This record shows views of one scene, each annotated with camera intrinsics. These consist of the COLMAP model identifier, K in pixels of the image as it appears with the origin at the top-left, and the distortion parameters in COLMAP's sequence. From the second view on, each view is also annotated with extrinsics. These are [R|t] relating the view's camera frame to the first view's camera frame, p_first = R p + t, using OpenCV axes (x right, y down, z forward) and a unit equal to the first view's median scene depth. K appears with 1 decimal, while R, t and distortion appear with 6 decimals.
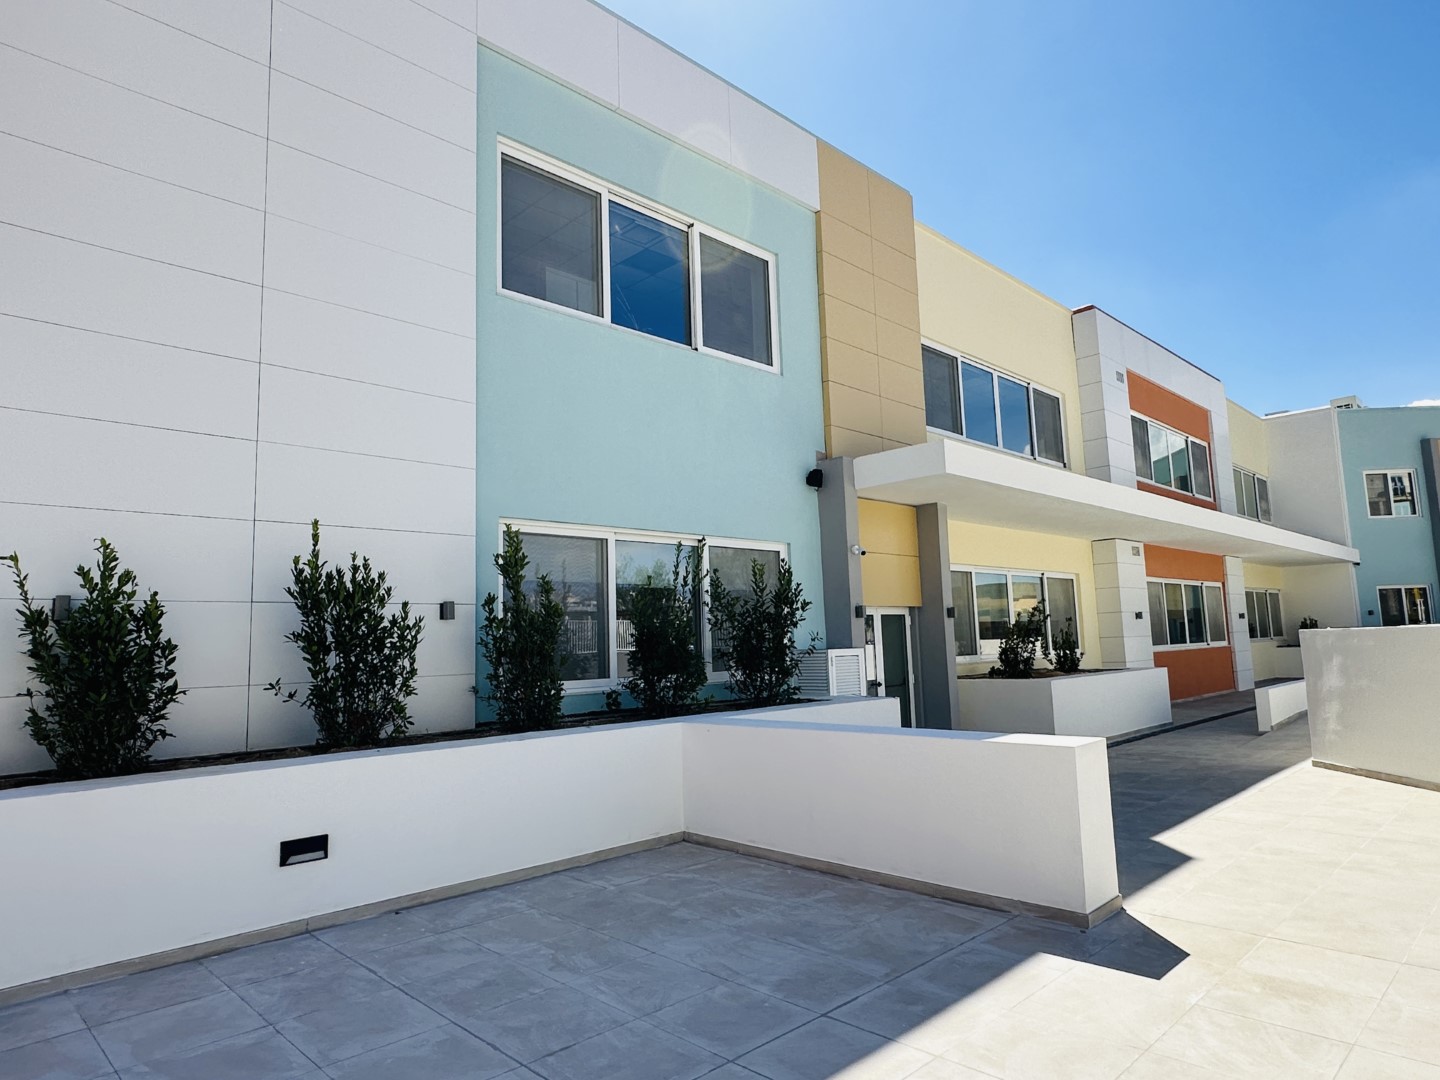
lens RADIAL K [[870.9, 0, 720.1], [0, 870.9, 539.0], [0, 0, 1]] dist [-0.001977, 0.003267]
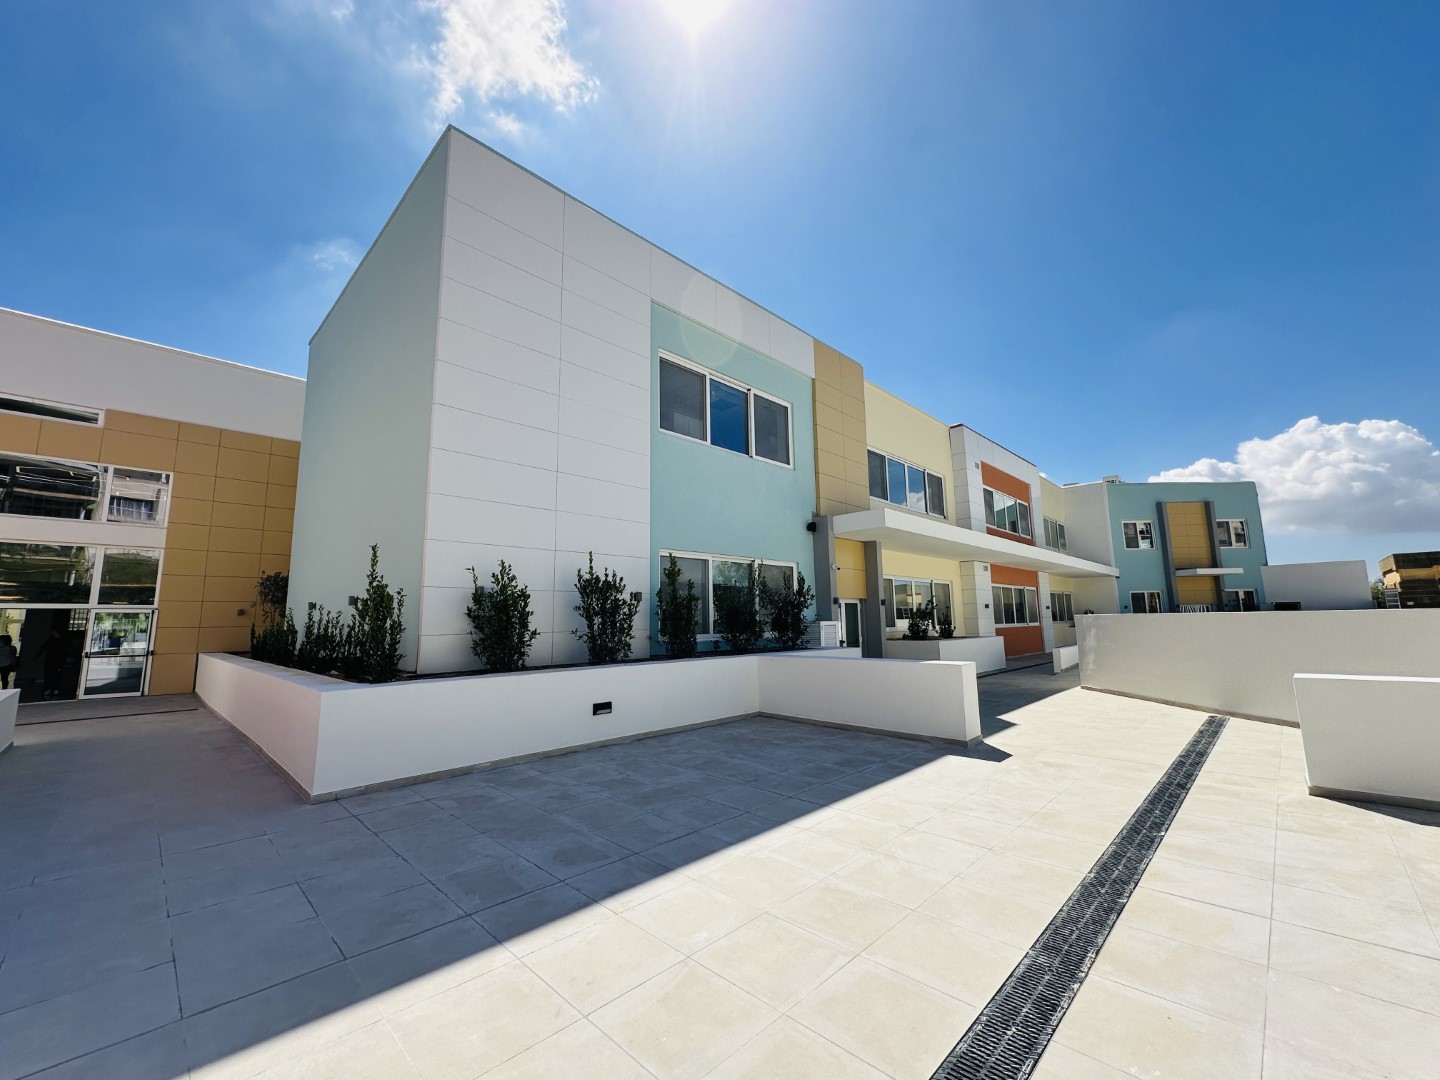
lens RADIAL K [[576.9, 0, 718.6], [0, 576.9, 538.8], [0, 0, 1]] dist [0.000316, -0.000028]
pose [[0.999687, 0.019530, 0.015639, -0.123492], [-0.019193, 0.999586, -0.021430, -0.018233], [-0.016051, 0.021123, 0.999648, -0.236781]]
